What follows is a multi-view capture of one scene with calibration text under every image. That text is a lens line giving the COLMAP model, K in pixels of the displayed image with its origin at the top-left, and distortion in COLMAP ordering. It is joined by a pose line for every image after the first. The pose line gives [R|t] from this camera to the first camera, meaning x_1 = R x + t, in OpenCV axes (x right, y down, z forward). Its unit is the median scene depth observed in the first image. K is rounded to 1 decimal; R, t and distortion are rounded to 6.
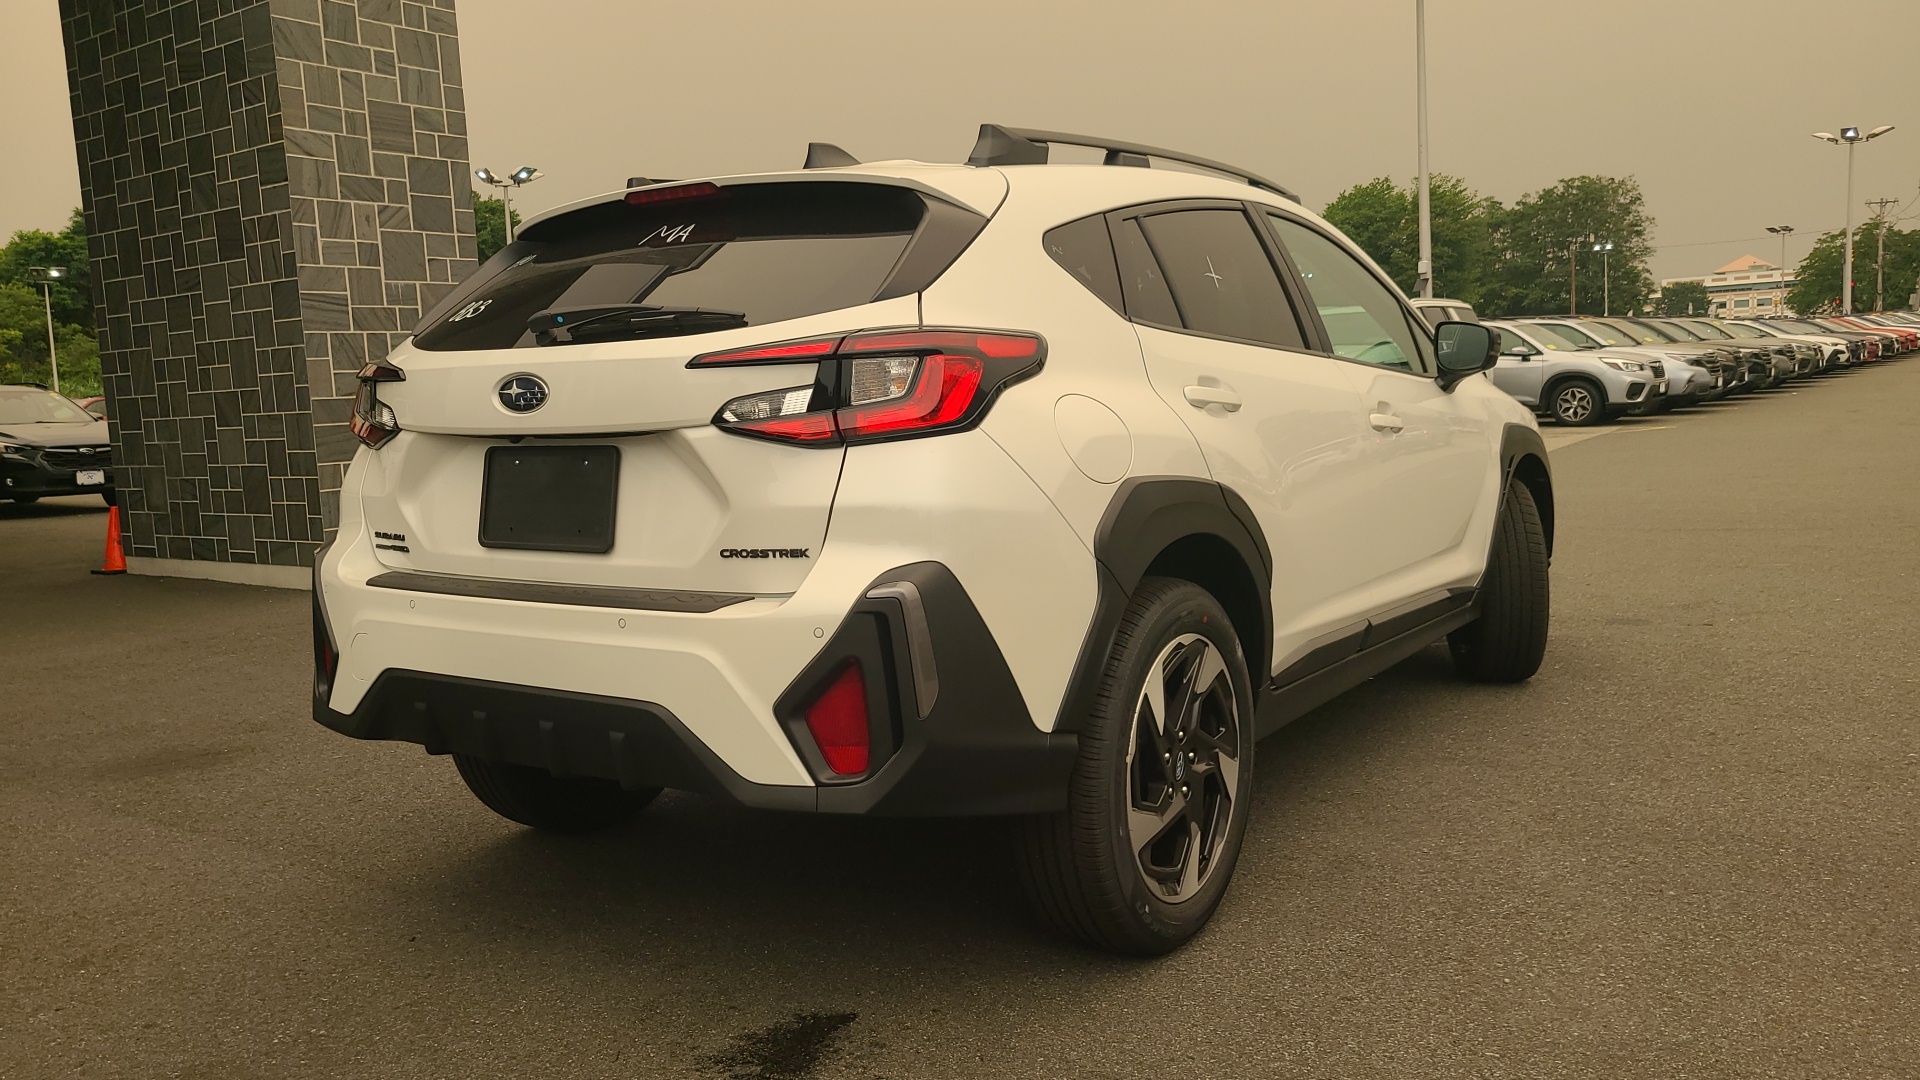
lens RADIAL K [[1444.2, 0, 923.2], [0, 1444.2, 559.1], [0, 0, 1]] dist [0.029371, -0.007438]
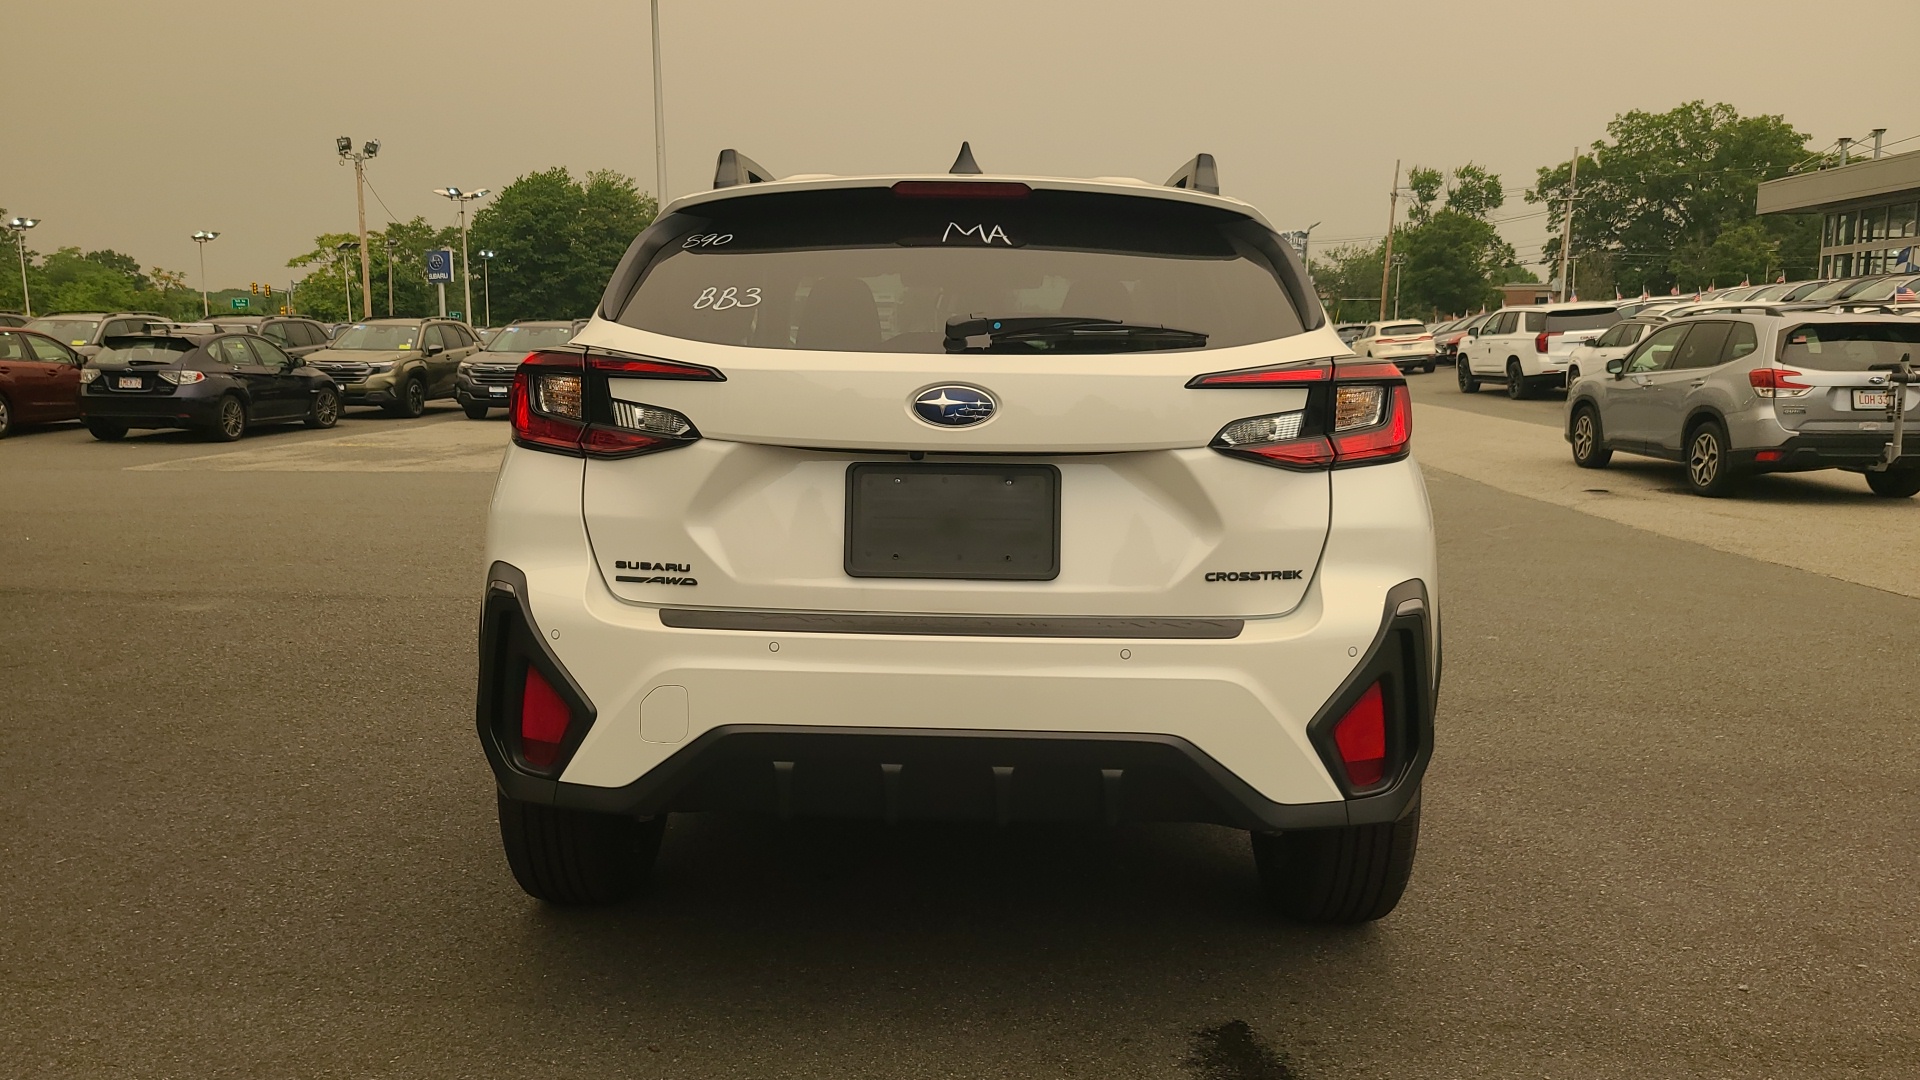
lens RADIAL K [[1444.2, 0, 930.0], [0, 1444.2, 561.5], [0, 0, 1]] dist [0.029371, -0.007438]
pose [[0.842709, -0.028771, 0.537599, -0.861360], [0.022294, 0.999579, 0.018549, -0.038606], [-0.537907, -0.003646, 0.842996, 0.282640]]
